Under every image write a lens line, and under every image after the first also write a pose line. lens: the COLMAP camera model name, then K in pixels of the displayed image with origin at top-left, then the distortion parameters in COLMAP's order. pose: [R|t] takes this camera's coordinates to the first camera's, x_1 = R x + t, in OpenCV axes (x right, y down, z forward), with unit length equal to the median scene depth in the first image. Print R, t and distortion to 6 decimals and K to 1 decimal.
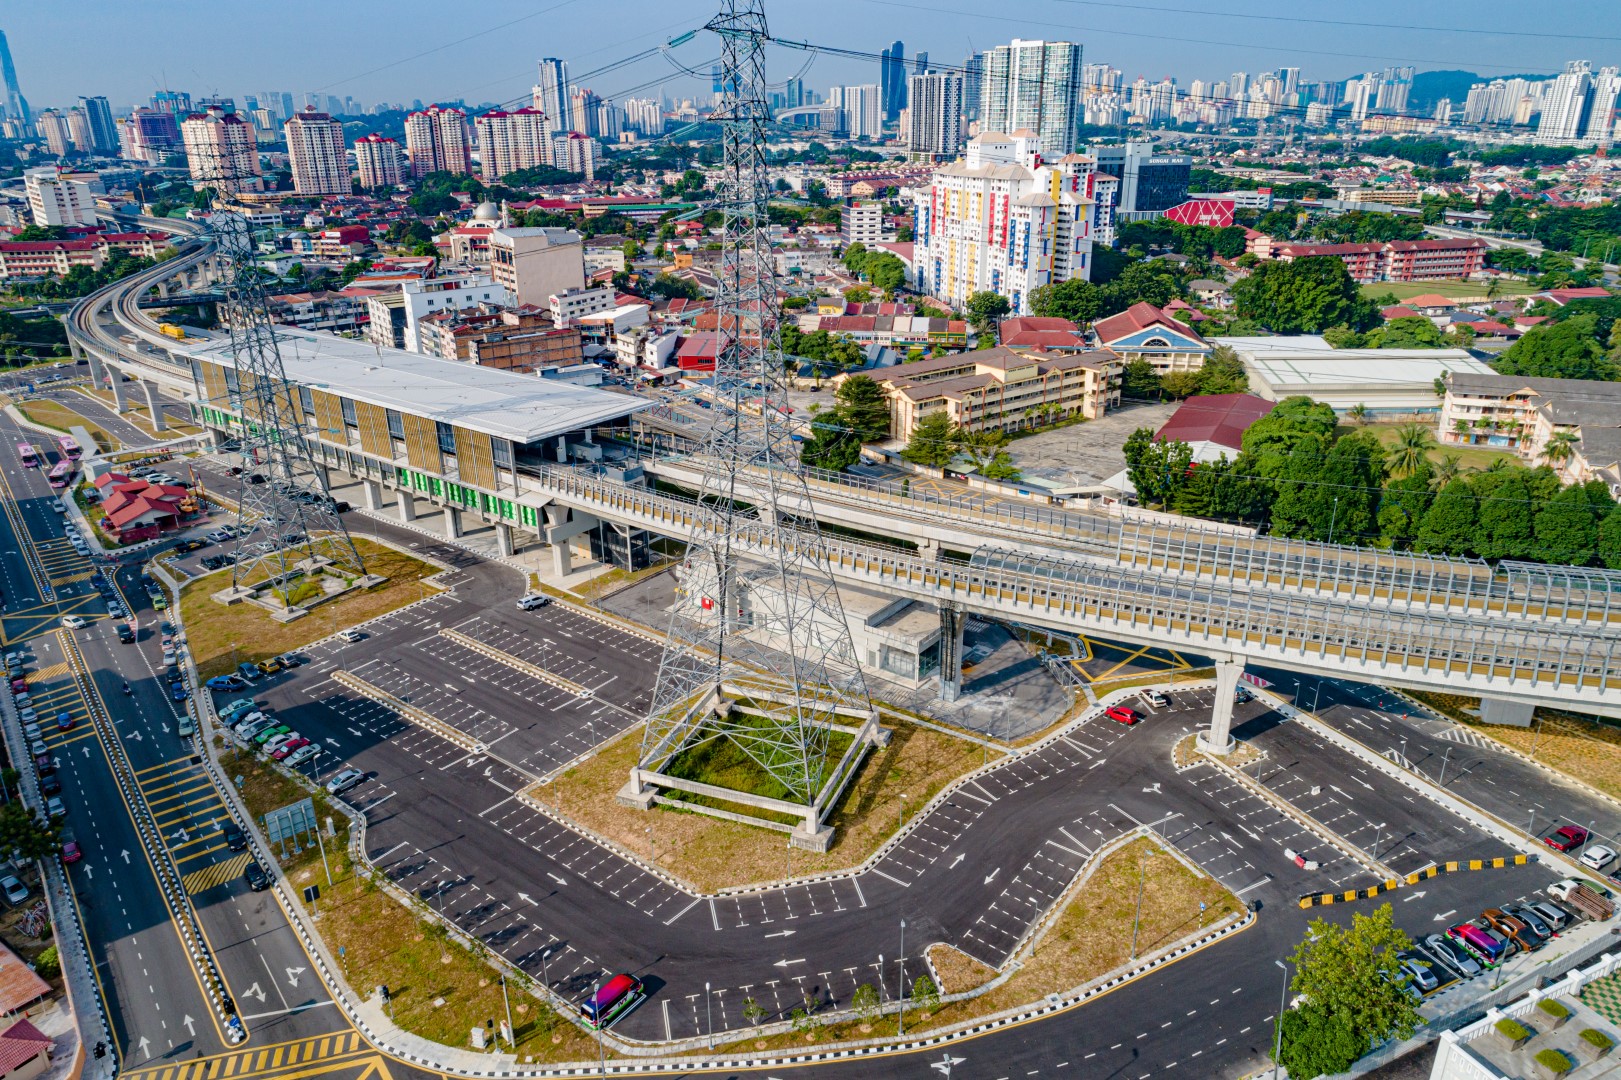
lens RADIAL K [[1079.6, 0, 810.5], [0, 1079.6, 540.0], [0, 0, 1]] dist [-0.024623, 0.027157]
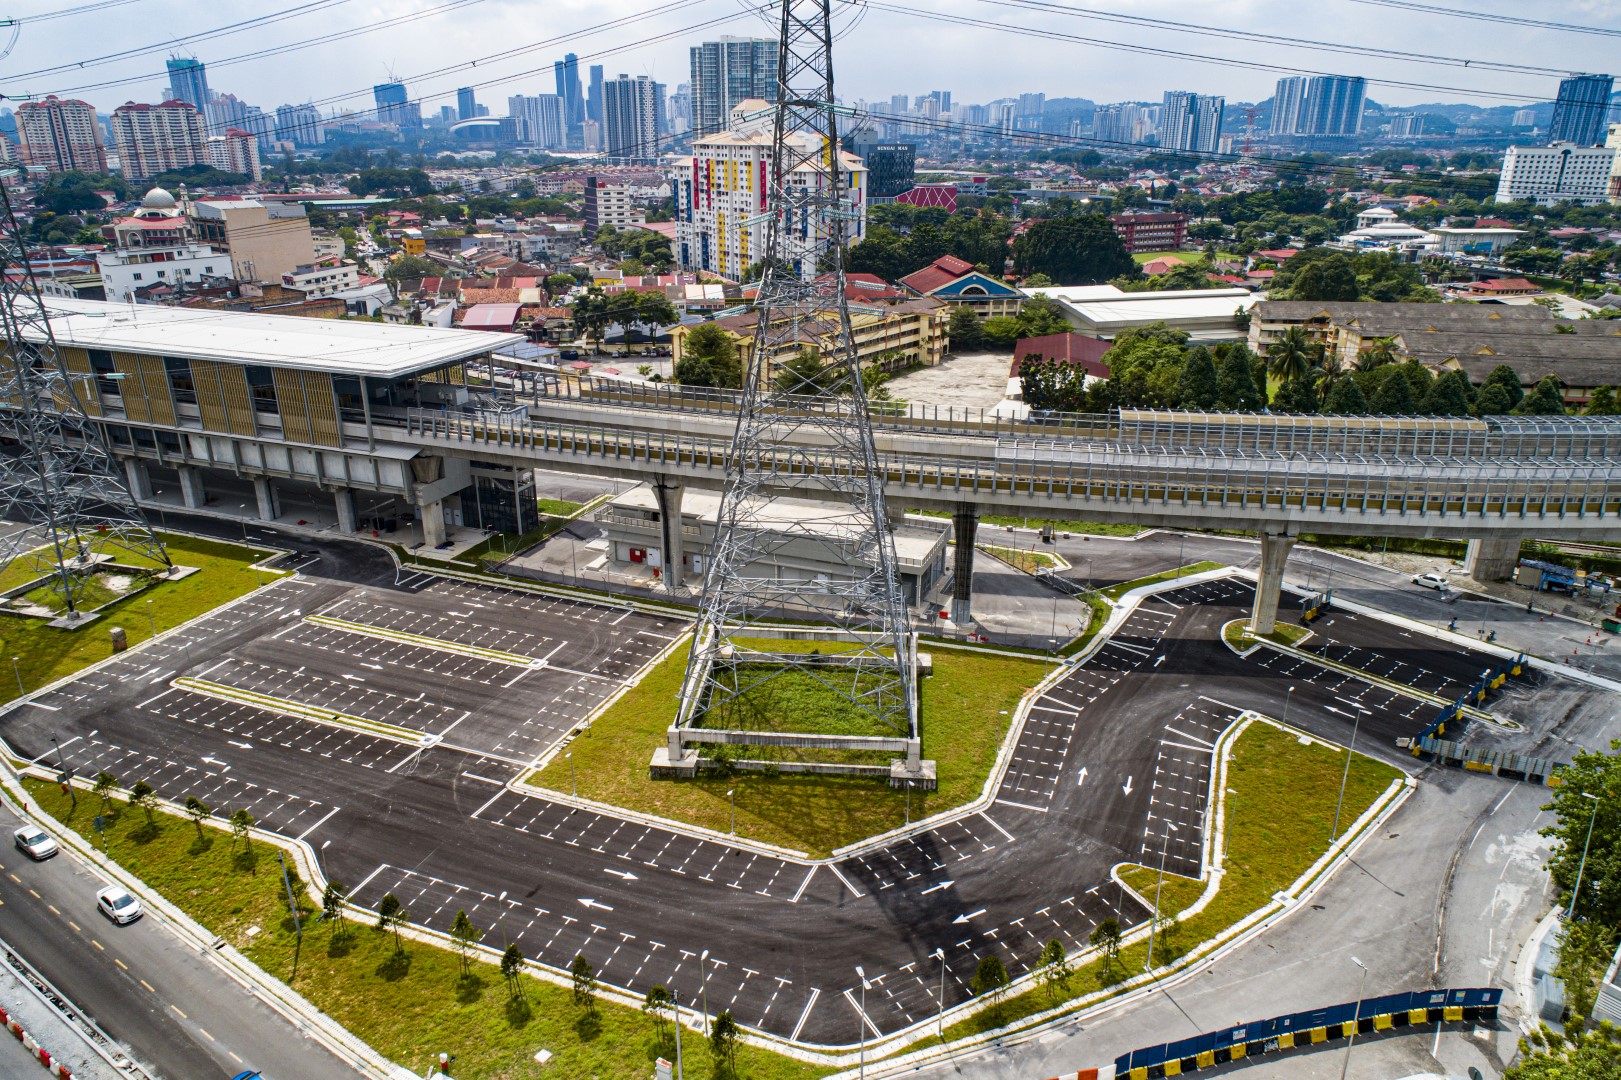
lens RADIAL K [[1079.6, 0, 810.5], [0, 1079.6, 540.0], [0, 0, 1]] dist [-0.024623, 0.027157]
pose [[0.959870, -0.086332, 0.266827, -0.087575], [0.090626, 0.995878, -0.003798, 0.028820], [-0.265399, 0.027827, 0.963737, 0.068317]]
